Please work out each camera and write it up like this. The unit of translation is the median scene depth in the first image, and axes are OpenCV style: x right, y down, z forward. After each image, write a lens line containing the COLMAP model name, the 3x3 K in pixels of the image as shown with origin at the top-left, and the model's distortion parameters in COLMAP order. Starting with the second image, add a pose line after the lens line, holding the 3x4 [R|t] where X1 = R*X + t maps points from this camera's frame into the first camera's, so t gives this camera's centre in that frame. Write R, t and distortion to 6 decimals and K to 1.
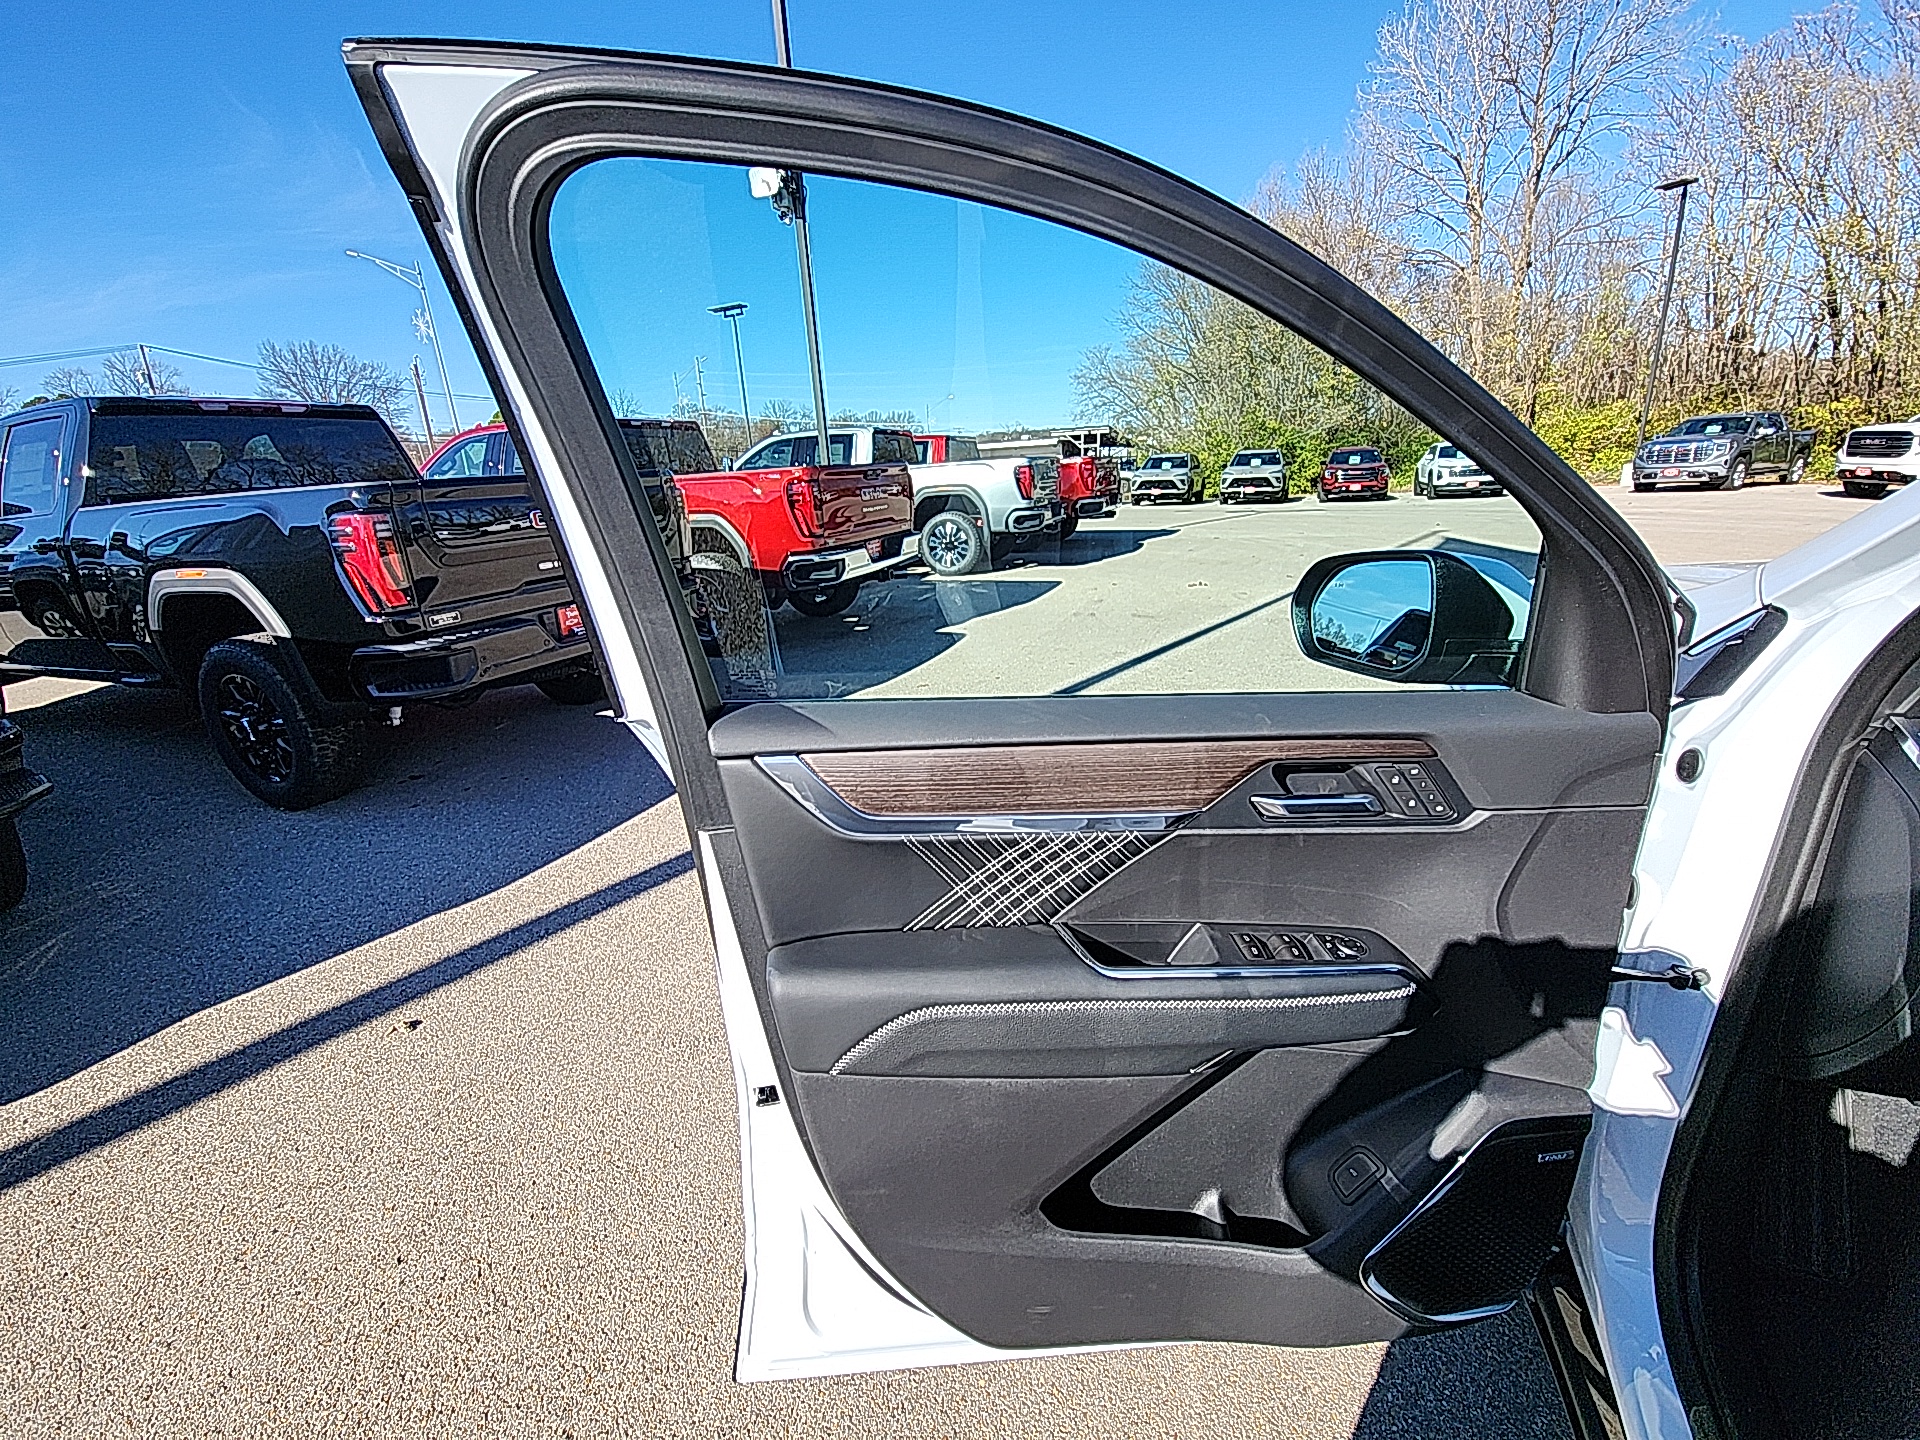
lens RADIAL K [[795.0, 0, 949.8], [0, 795.0, 698.0], [0, 0, 1]] dist [0.011237, -0.000057]
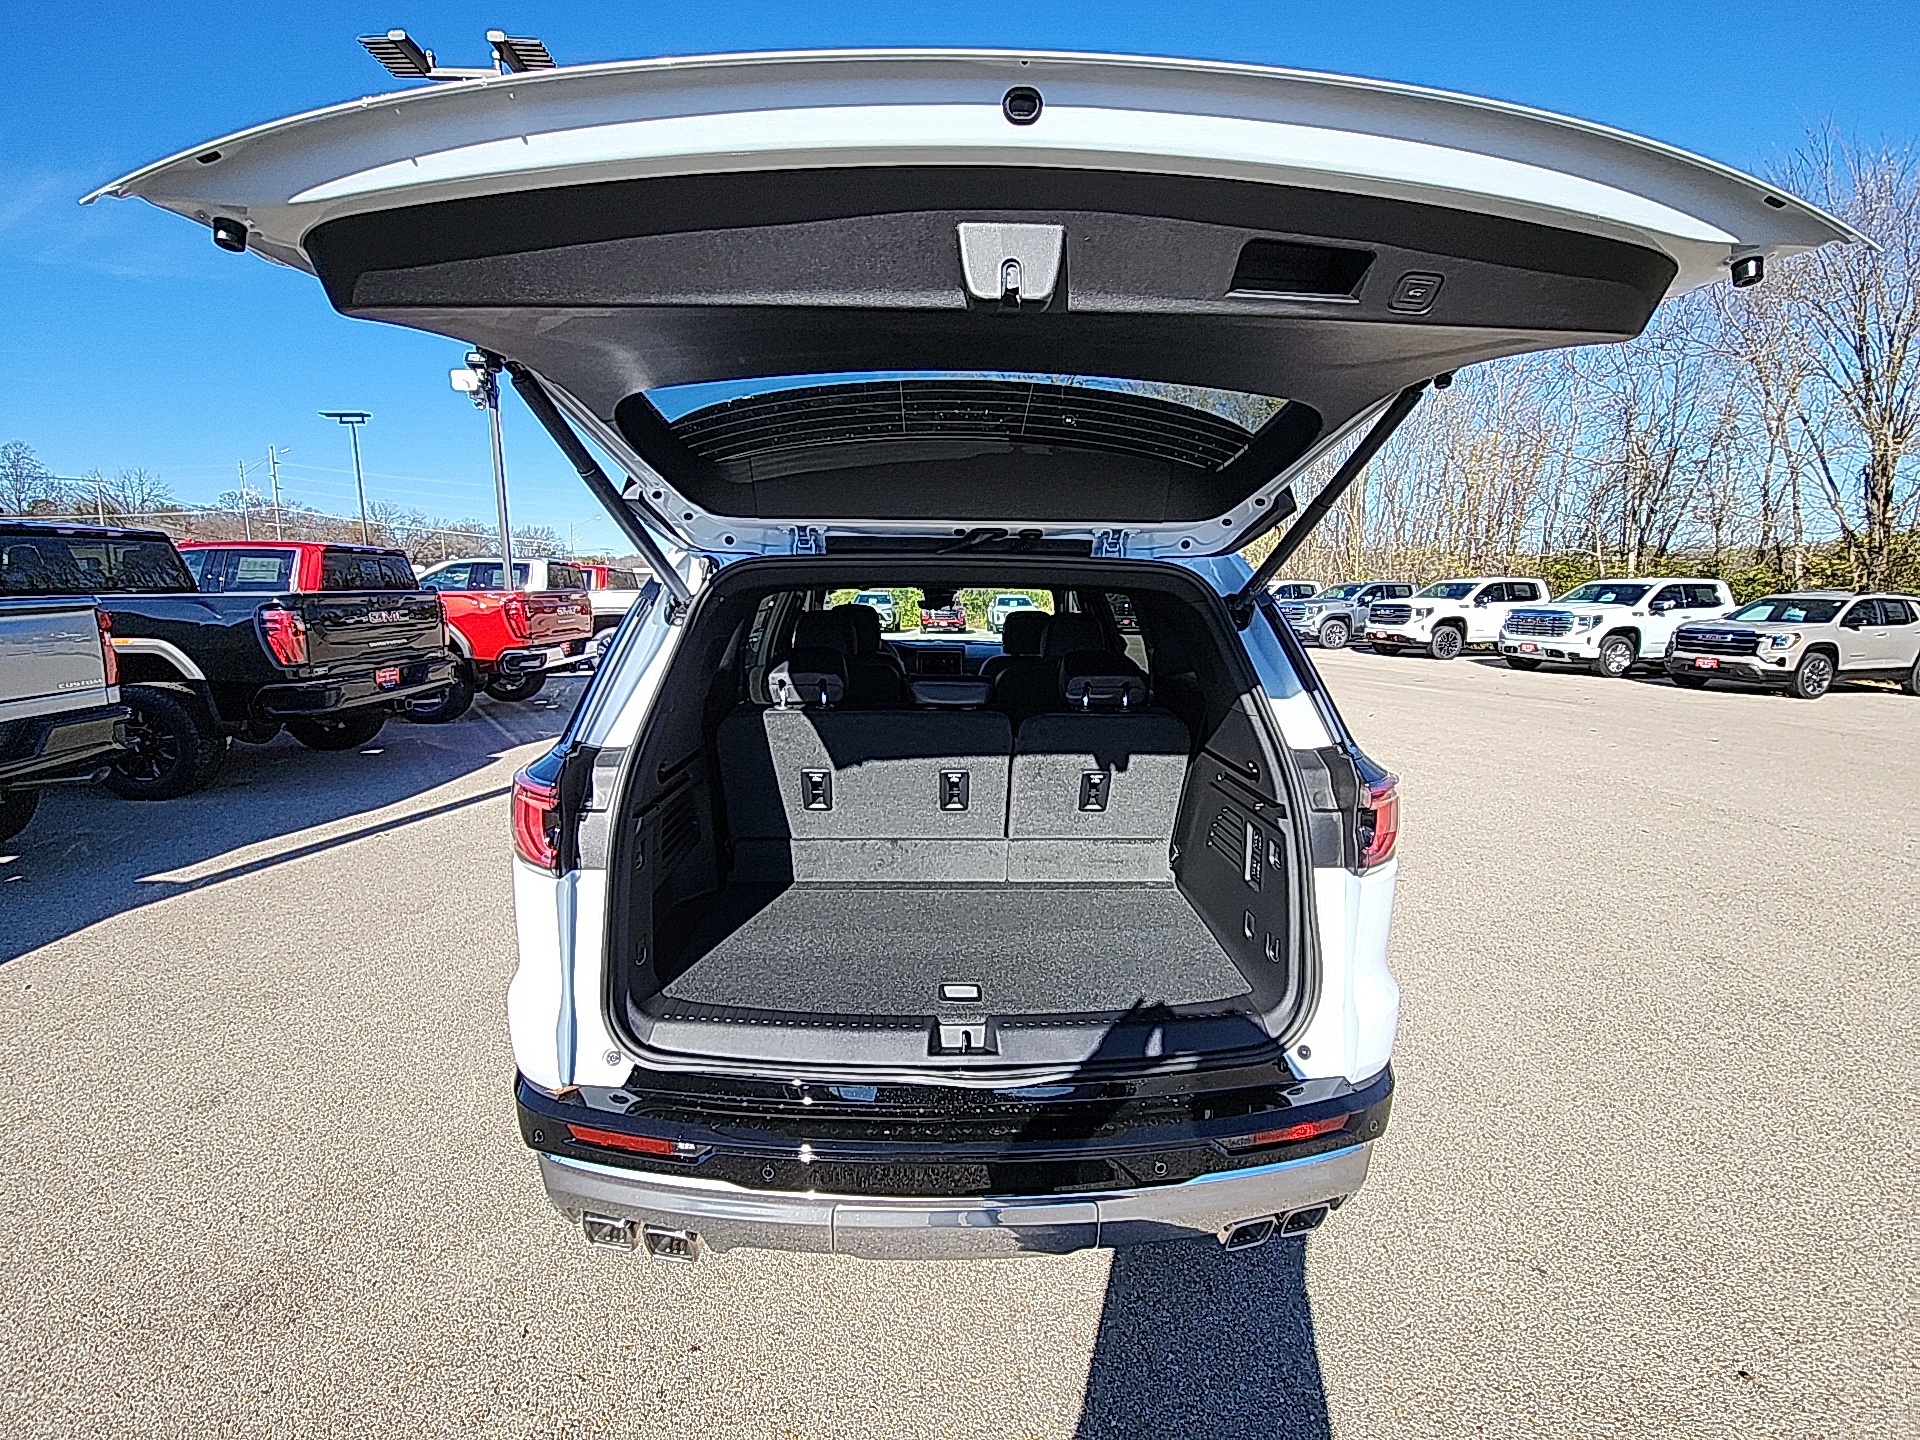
lens RADIAL K [[784.0, 0, 955.2], [0, 784.0, 706.5], [0, 0, 1]] dist [0.006973, -0.006375]
pose [[0.909594, -0.006106, 0.415452, -0.041629], [0.065558, 0.989476, -0.128990, 0.135379], [-0.410293, 0.144565, 0.900423, -0.512420]]
